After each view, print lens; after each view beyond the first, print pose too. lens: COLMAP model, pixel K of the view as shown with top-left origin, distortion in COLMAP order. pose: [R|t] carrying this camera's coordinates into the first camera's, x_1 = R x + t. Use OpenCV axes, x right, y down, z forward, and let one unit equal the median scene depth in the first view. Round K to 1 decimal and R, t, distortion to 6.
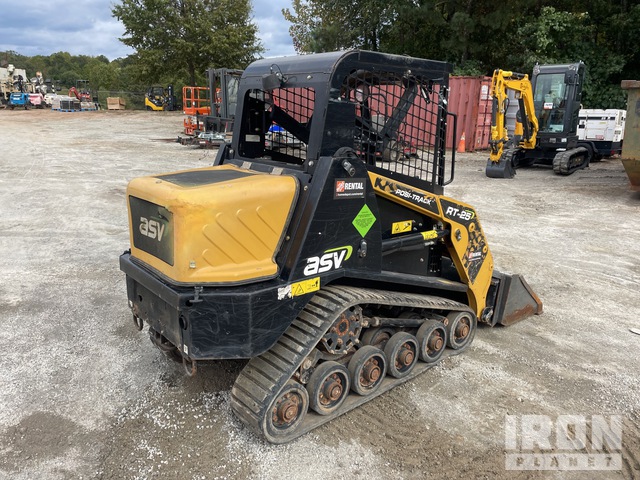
lens RADIAL K [[481.0, 0, 318.8], [0, 481.0, 243.4], [0, 0, 1]] dist [0.085011, -0.021631]
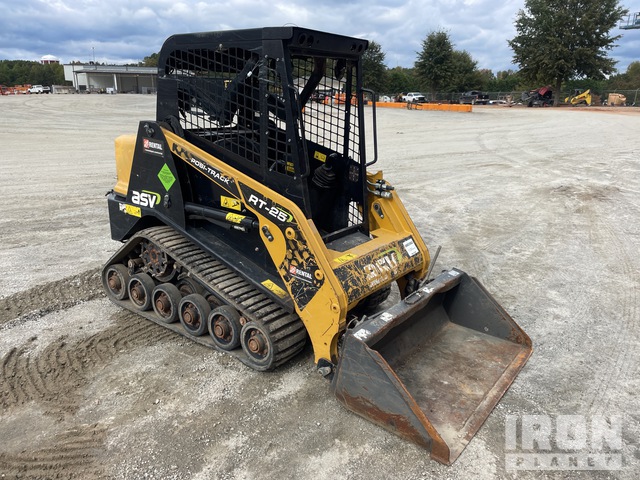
lens RADIAL K [[481.0, 0, 316.2], [0, 481.0, 239.4], [0, 0, 1]] dist [0.085011, -0.021631]
pose [[0.199611, 0.273167, -0.941029, 1.190098], [-0.255506, 0.941643, 0.219147, -0.230833], [0.945977, 0.196694, 0.257758, 0.944842]]
